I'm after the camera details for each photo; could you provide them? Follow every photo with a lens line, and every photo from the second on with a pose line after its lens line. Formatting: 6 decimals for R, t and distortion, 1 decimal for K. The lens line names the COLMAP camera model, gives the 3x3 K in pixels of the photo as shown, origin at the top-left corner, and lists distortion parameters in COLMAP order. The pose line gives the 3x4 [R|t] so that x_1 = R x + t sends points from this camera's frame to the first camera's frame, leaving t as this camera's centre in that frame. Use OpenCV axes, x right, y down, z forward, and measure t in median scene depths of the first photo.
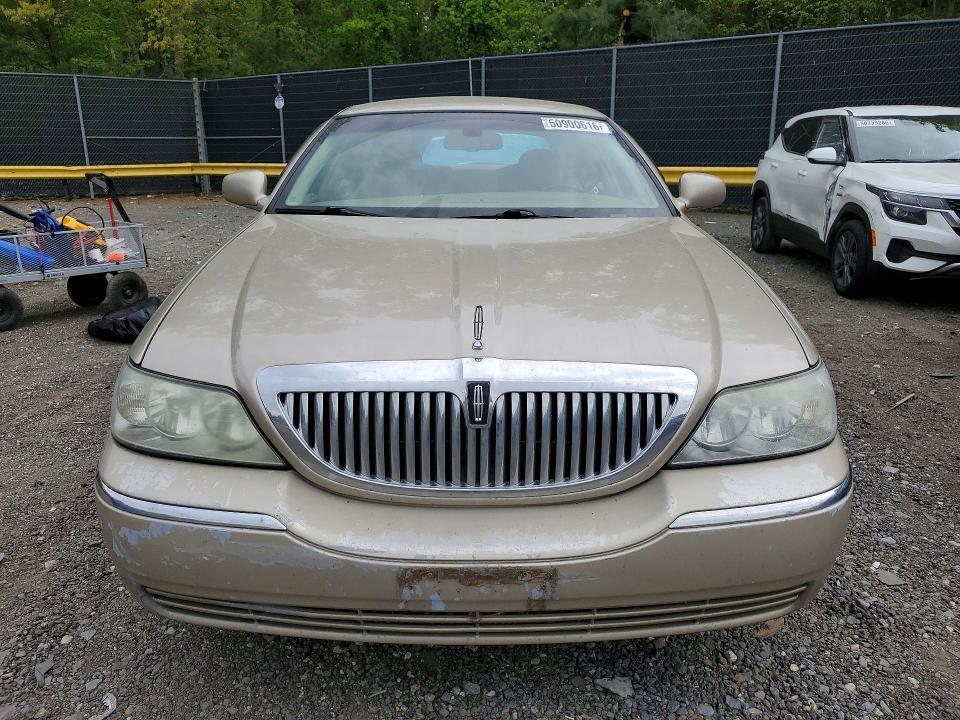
lens RADIAL K [[782.7, 0, 480.0], [0, 782.7, 360.0], [0, 0, 1]] dist [0.029438, 0.001887]
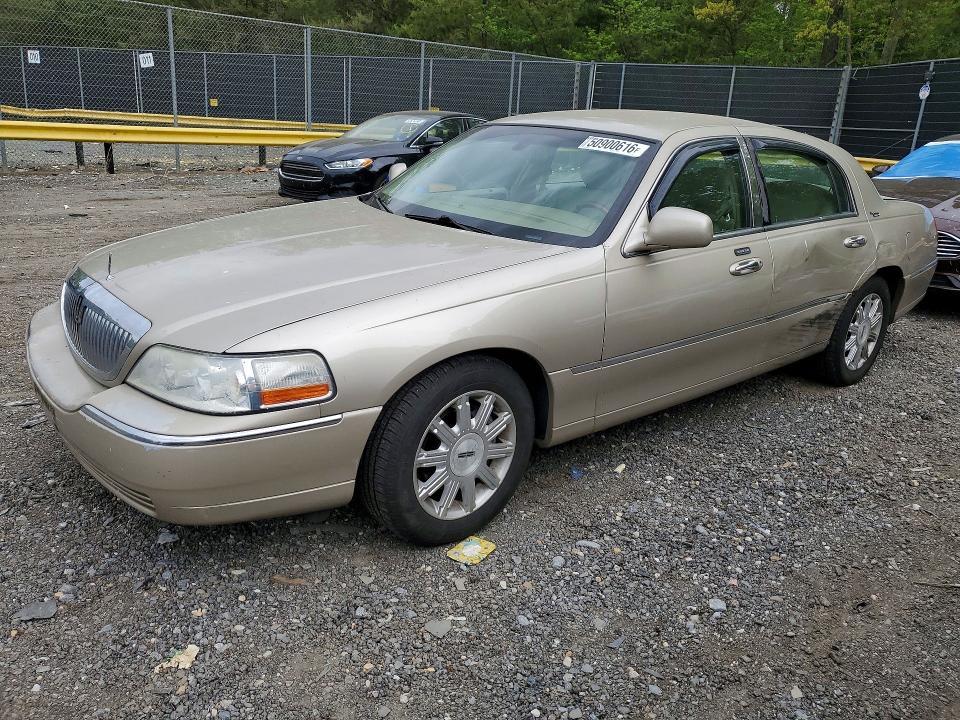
lens RADIAL K [[782.7, 0, 480.0], [0, 782.7, 360.0], [0, 0, 1]] dist [0.029438, 0.001887]
pose [[0.596139, 0.274867, -0.754364, 0.213155], [-0.258153, 0.955301, 0.144076, -0.034827], [0.760247, 0.108852, 0.640450, 0.067752]]
